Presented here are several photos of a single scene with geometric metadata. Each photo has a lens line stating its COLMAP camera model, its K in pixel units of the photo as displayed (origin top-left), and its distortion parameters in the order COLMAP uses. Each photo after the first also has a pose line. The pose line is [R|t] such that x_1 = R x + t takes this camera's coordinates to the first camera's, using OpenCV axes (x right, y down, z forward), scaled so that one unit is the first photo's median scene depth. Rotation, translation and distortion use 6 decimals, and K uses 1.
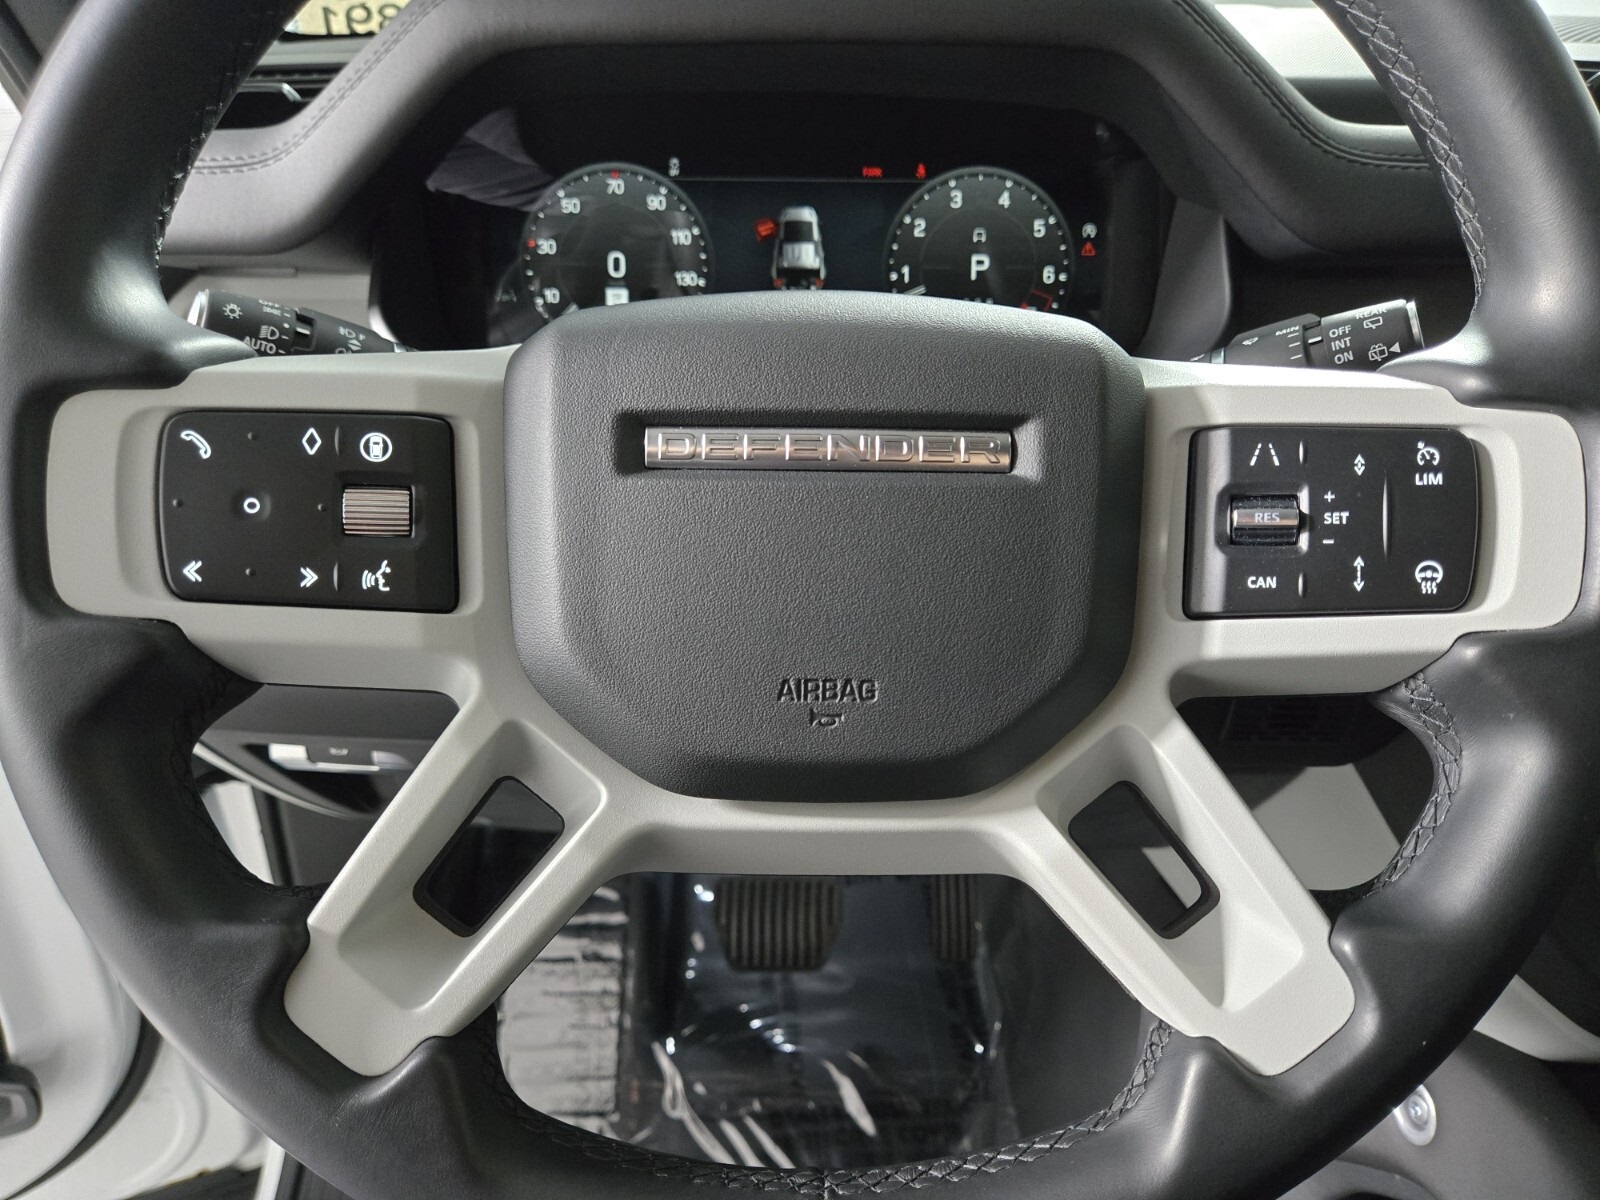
lens RADIAL K [[1127.7, 0, 800.0], [0, 1127.7, 600.0], [0, 0, 1]] dist [0.017571, -0.004973]
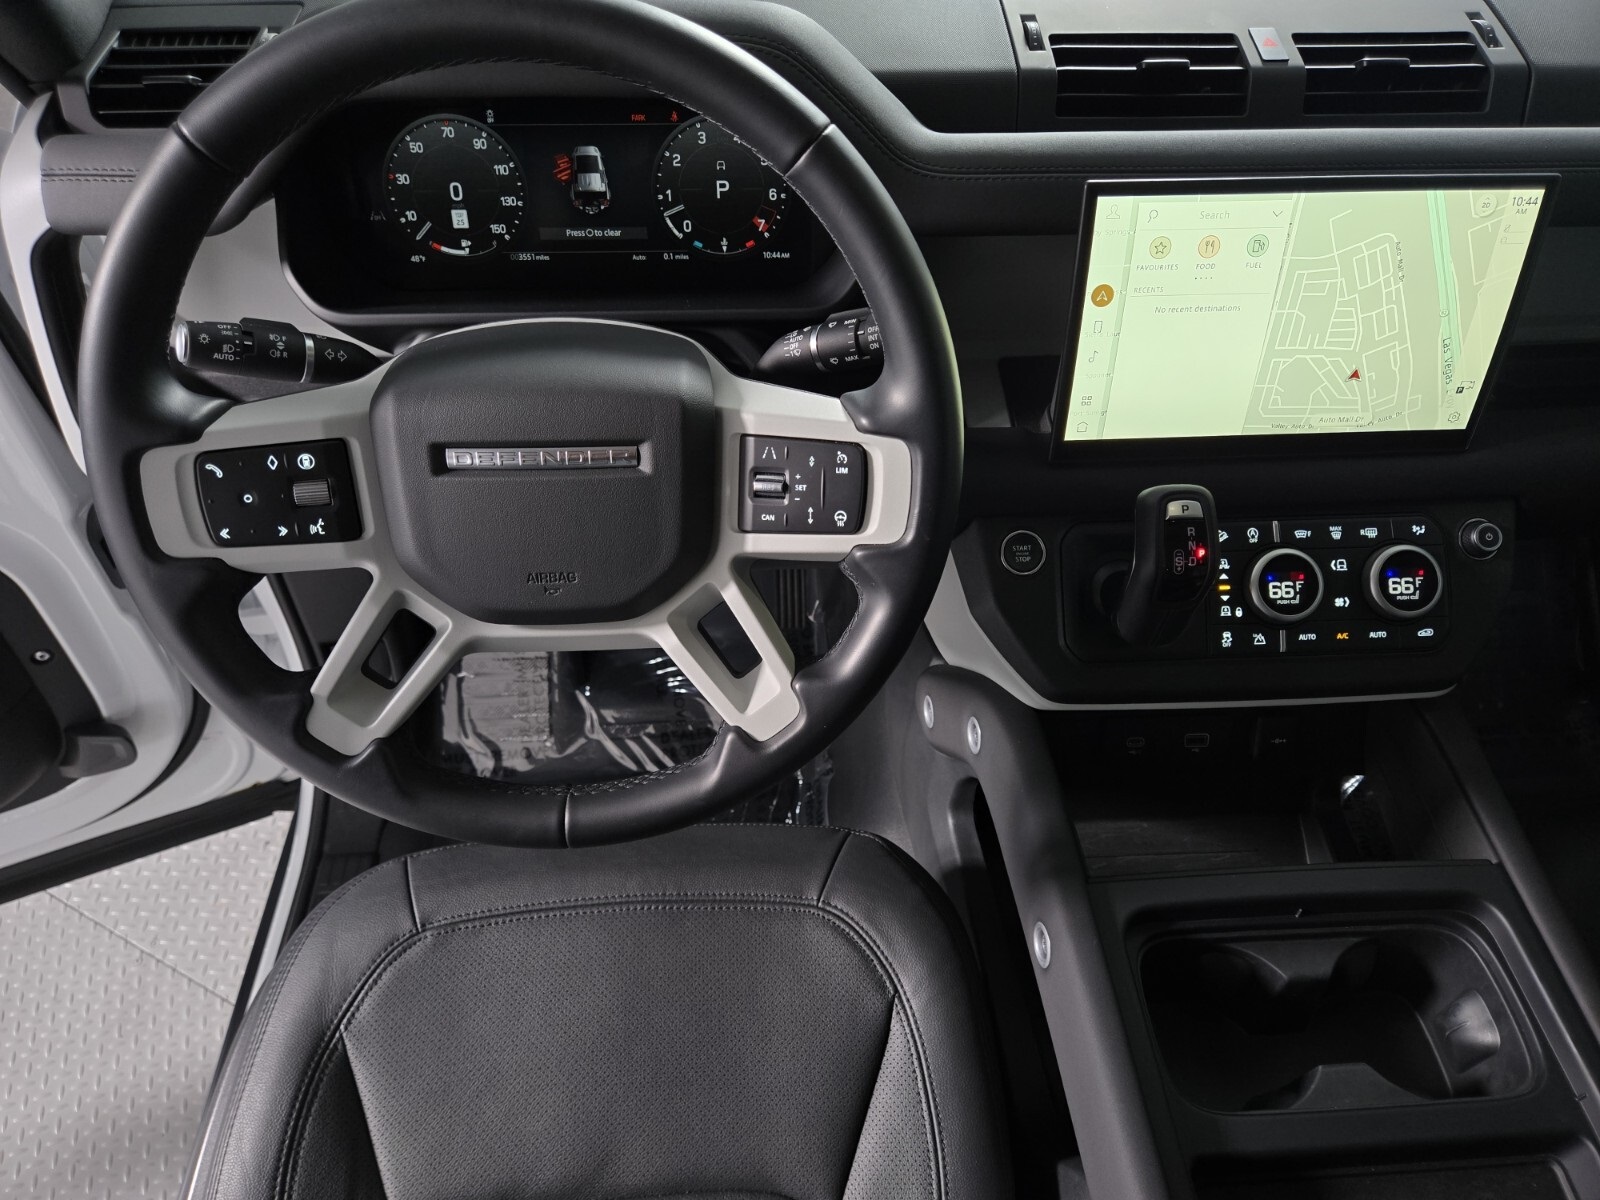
lens RADIAL K [[1115.6, 0, 814.9], [0, 1115.6, 606.0], [0, 0, 1]] dist [0.060906, -0.069164]
pose [[0.999181, -0.025643, 0.031300, 0.430271], [0.013979, 0.944675, 0.327709, -0.521735], [-0.037972, -0.327003, 0.944260, -0.939648]]
